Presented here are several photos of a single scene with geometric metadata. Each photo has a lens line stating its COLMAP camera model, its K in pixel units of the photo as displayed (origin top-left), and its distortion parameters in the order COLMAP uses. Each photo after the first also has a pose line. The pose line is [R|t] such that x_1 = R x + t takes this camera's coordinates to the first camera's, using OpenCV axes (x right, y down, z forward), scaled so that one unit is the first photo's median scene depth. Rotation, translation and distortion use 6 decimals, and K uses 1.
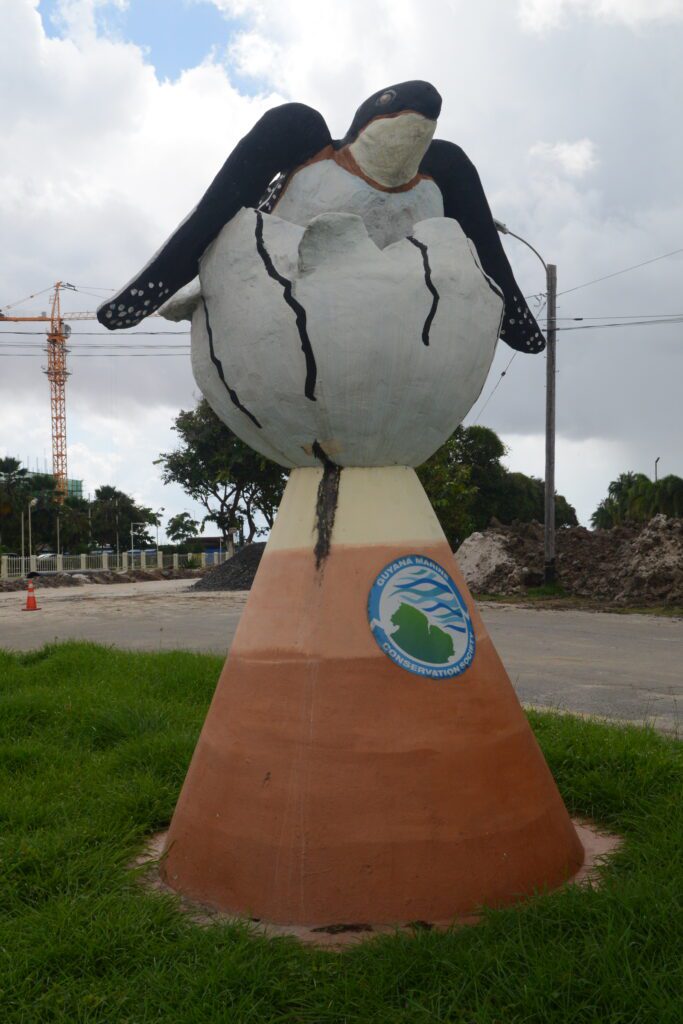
lens RADIAL K [[1111.7, 0, 302.7], [0, 1111.7, 512.0], [0, 0, 1]] dist [0.044075, 0.031084]
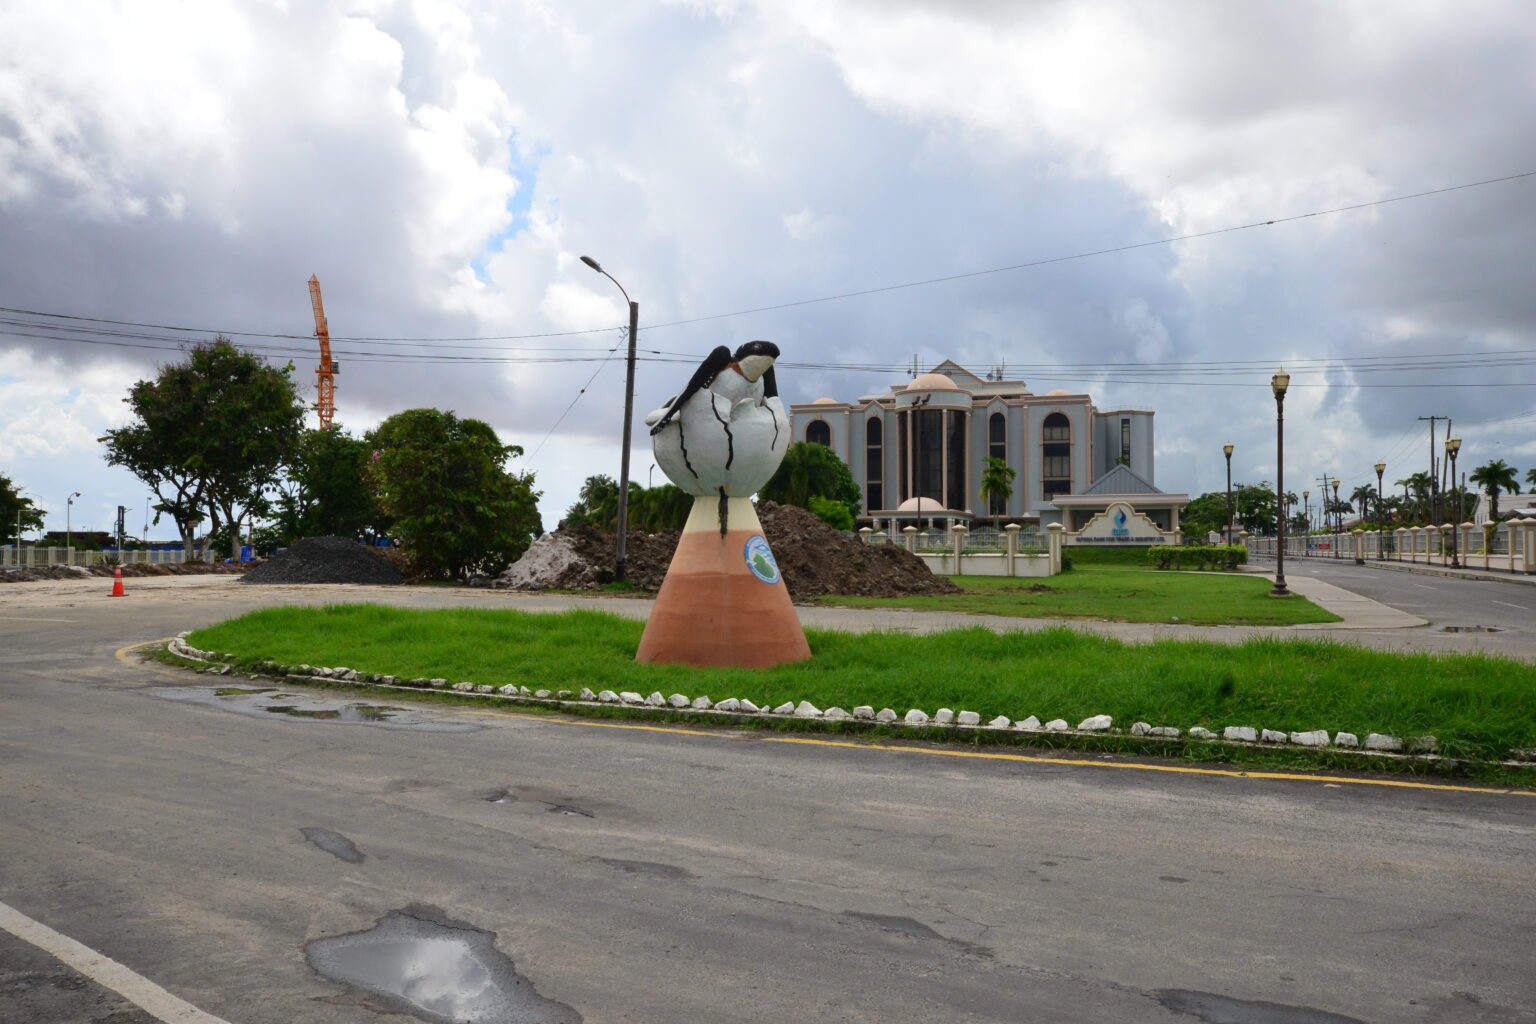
lens RADIAL K [[1667.5, 0, 768.8], [0, 1667.5, 508.2], [0, 0, 1]] dist [0.044075, 0.031084]
pose [[0.900656, 0.040735, 0.432619, -0.368822], [-0.038802, 0.999158, -0.013300, 0.007273], [-0.432797, -0.004808, 0.901478, -0.579745]]
